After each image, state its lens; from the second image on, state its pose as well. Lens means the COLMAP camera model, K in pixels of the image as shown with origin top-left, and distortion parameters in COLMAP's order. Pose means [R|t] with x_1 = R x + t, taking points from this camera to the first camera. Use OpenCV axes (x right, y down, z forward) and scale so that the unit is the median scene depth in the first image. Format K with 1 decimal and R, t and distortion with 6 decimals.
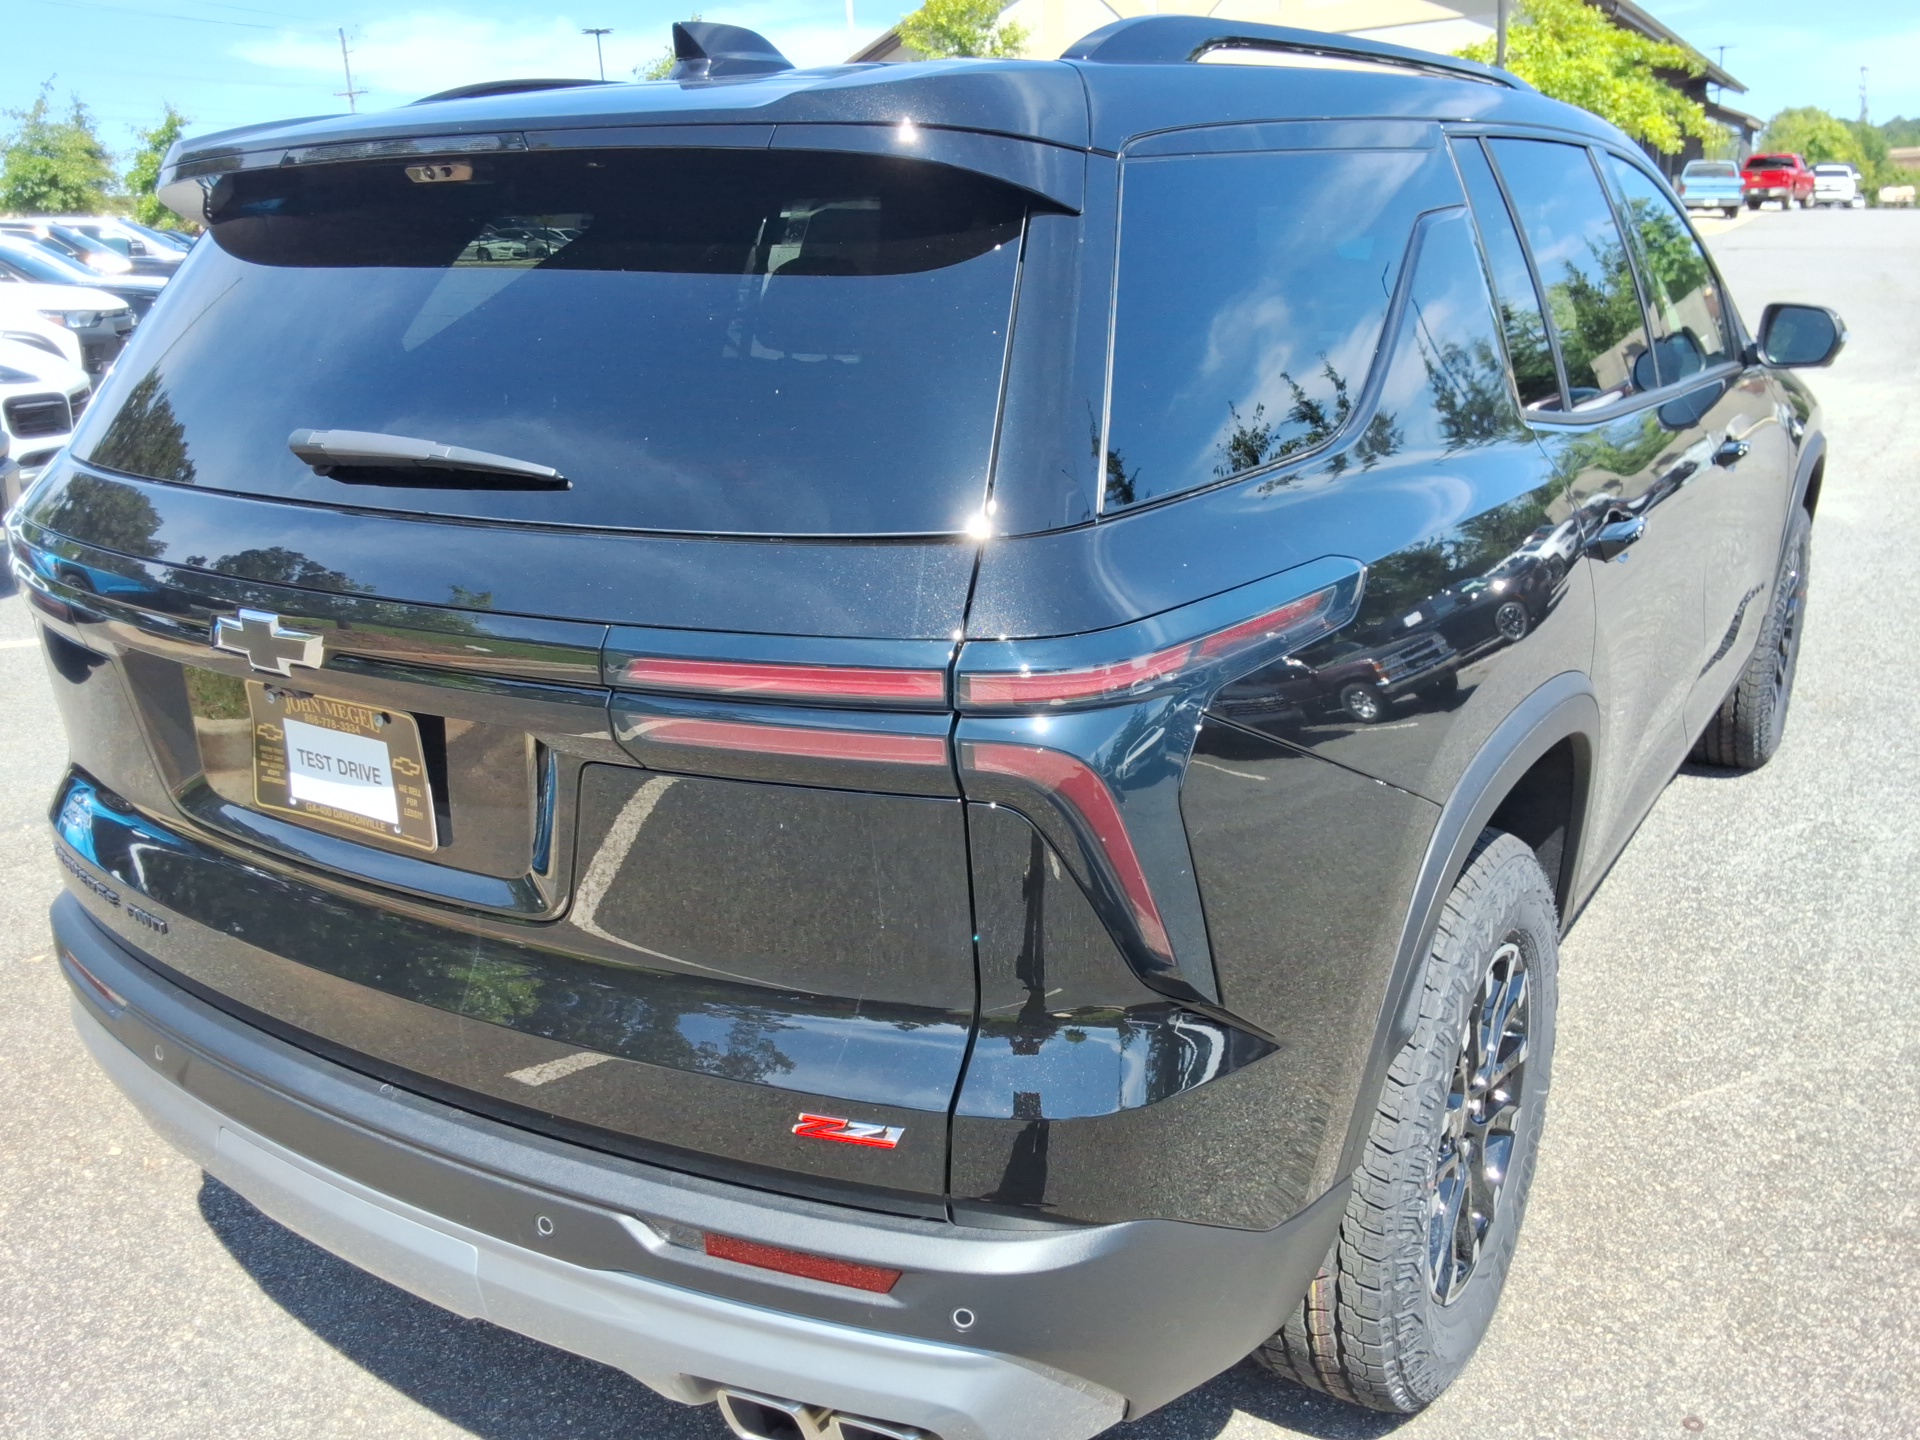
lens RADIAL K [[1588.4, 0, 964.3], [0, 1588.4, 714.6], [0, 0, 1]] dist [-0.008828, -0.009759]
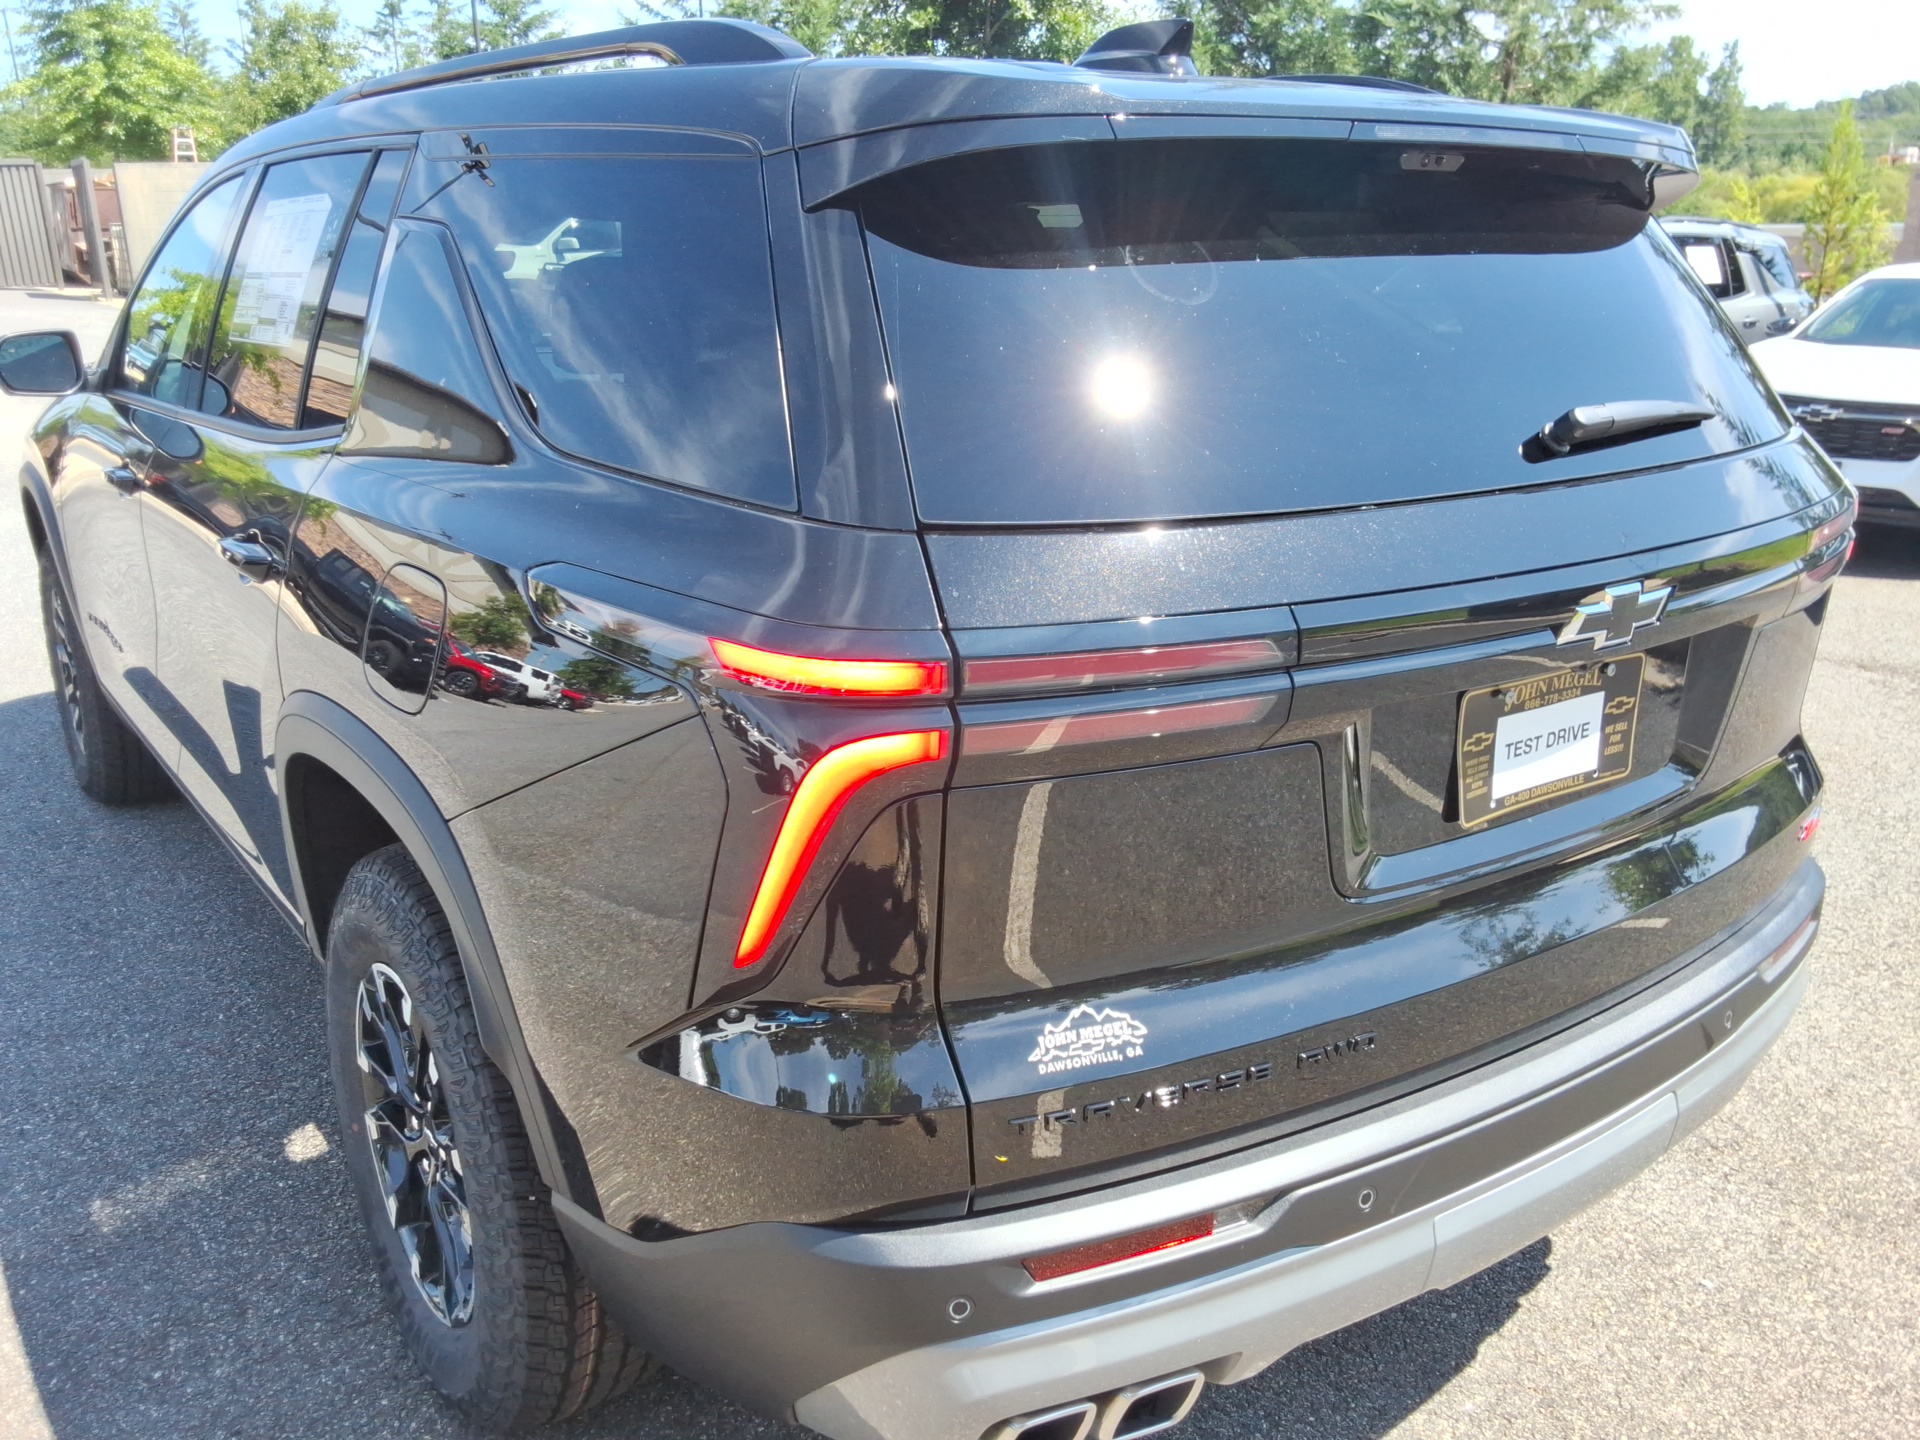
lens RADIAL K [[1558.5, 0, 959.3], [0, 1558.5, 725.7], [0, 0, 1]] dist [0.077647, -0.133637]
pose [[0.356809, -0.250255, 0.900033, -0.199744], [0.263919, 0.951206, 0.159856, -0.030293], [-0.896122, 0.180497, 0.405446, 0.120918]]
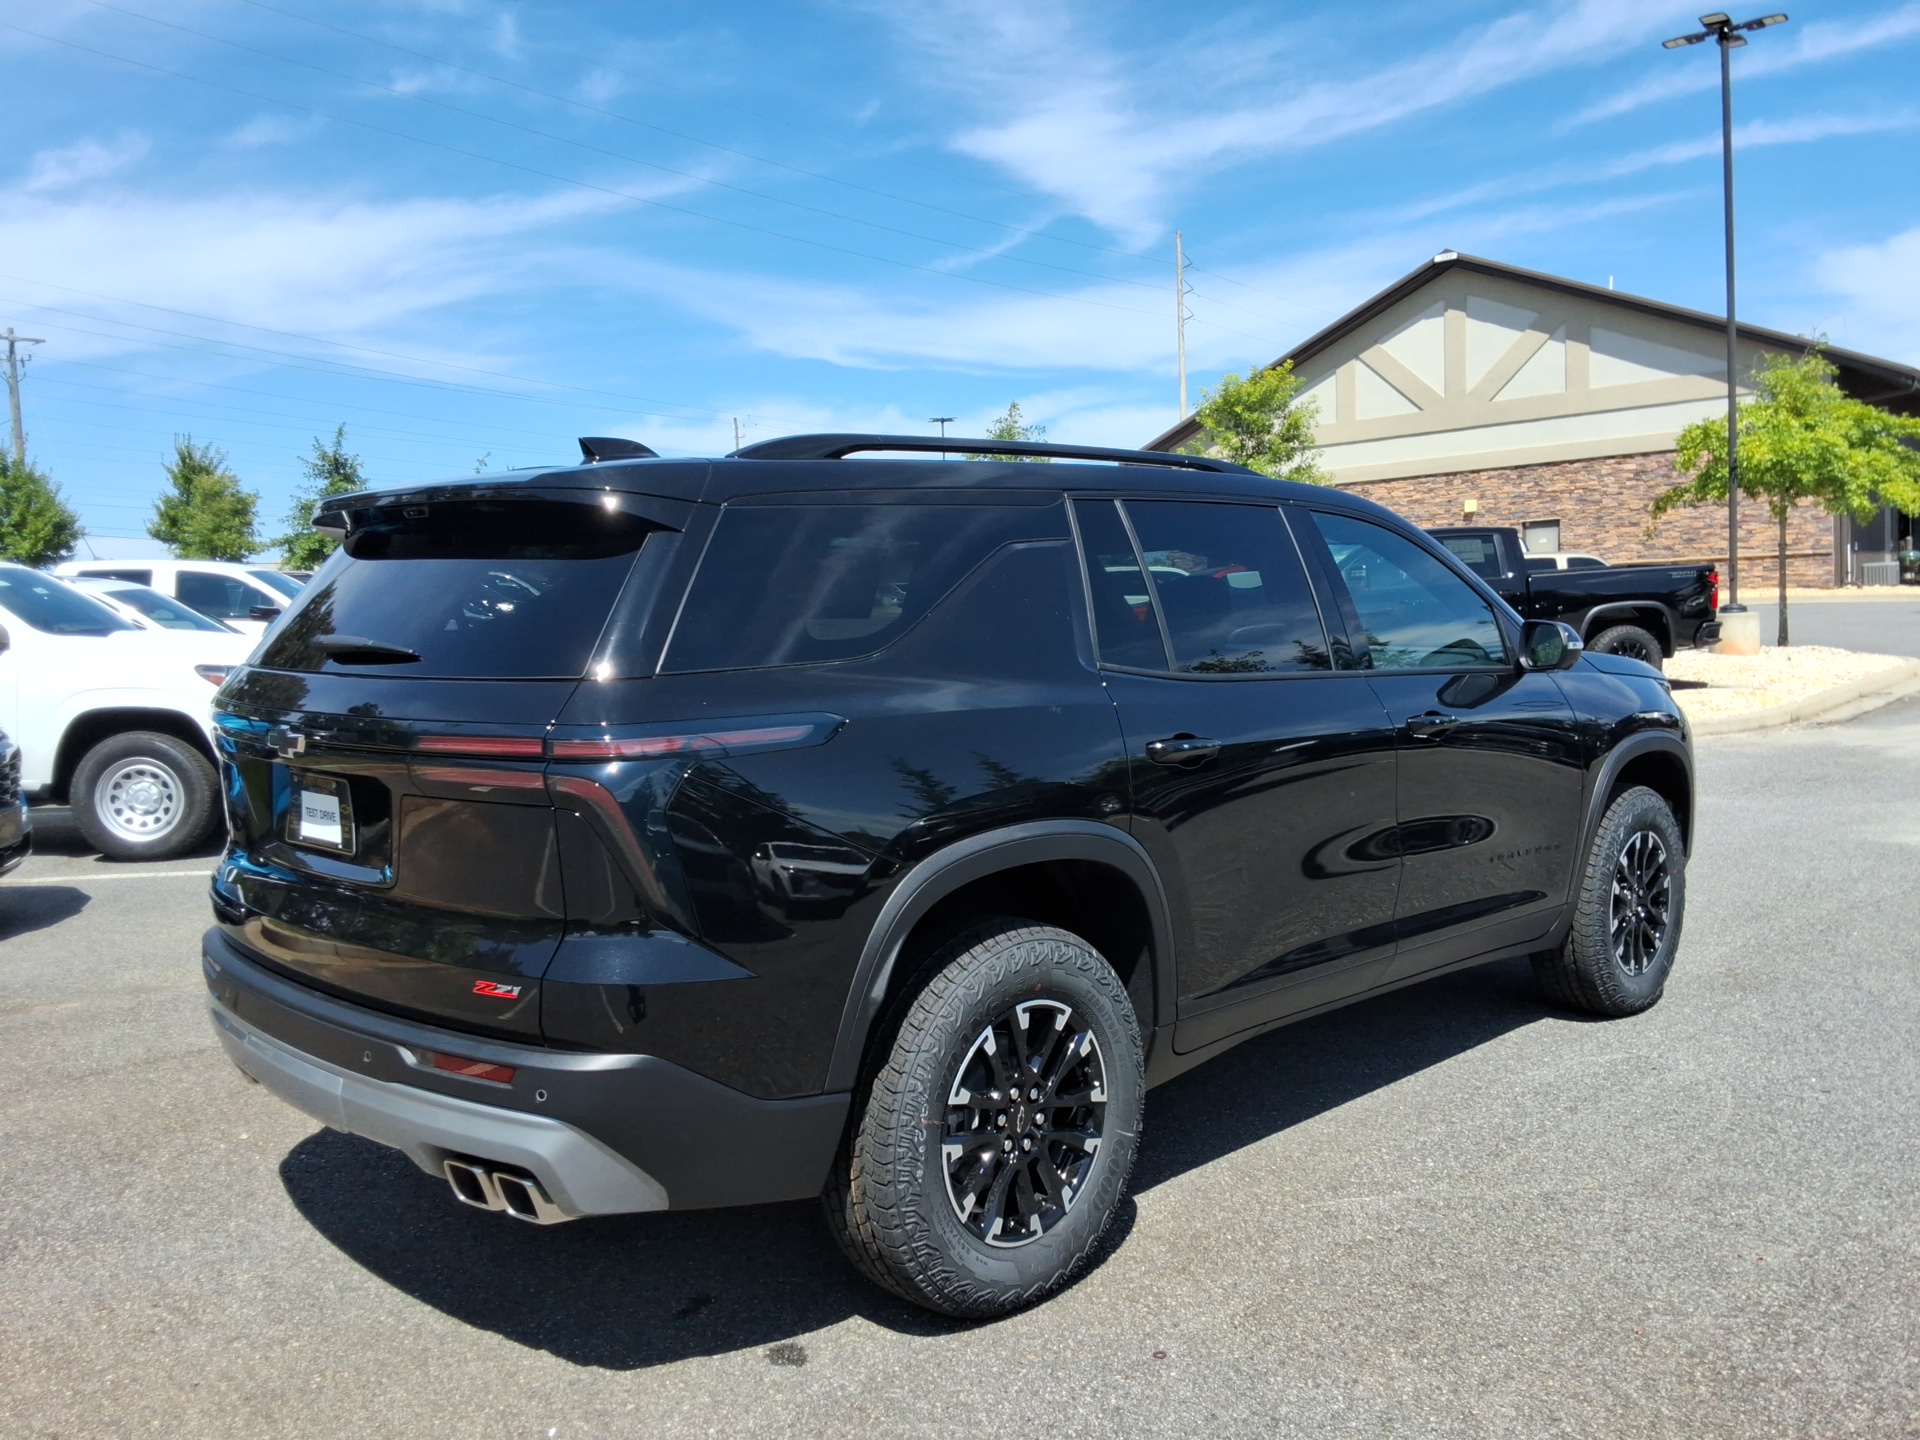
lens RADIAL K [[1540.6, 0, 970.3], [0, 1540.6, 728.6], [0, 0, 1]] dist [0.131245, -0.220071]
pose [[0.978543, 0.029845, -0.203871, 0.101170], [-0.071358, 0.977309, -0.199436, 0.034574], [0.193292, 0.209705, 0.958469, -0.088373]]
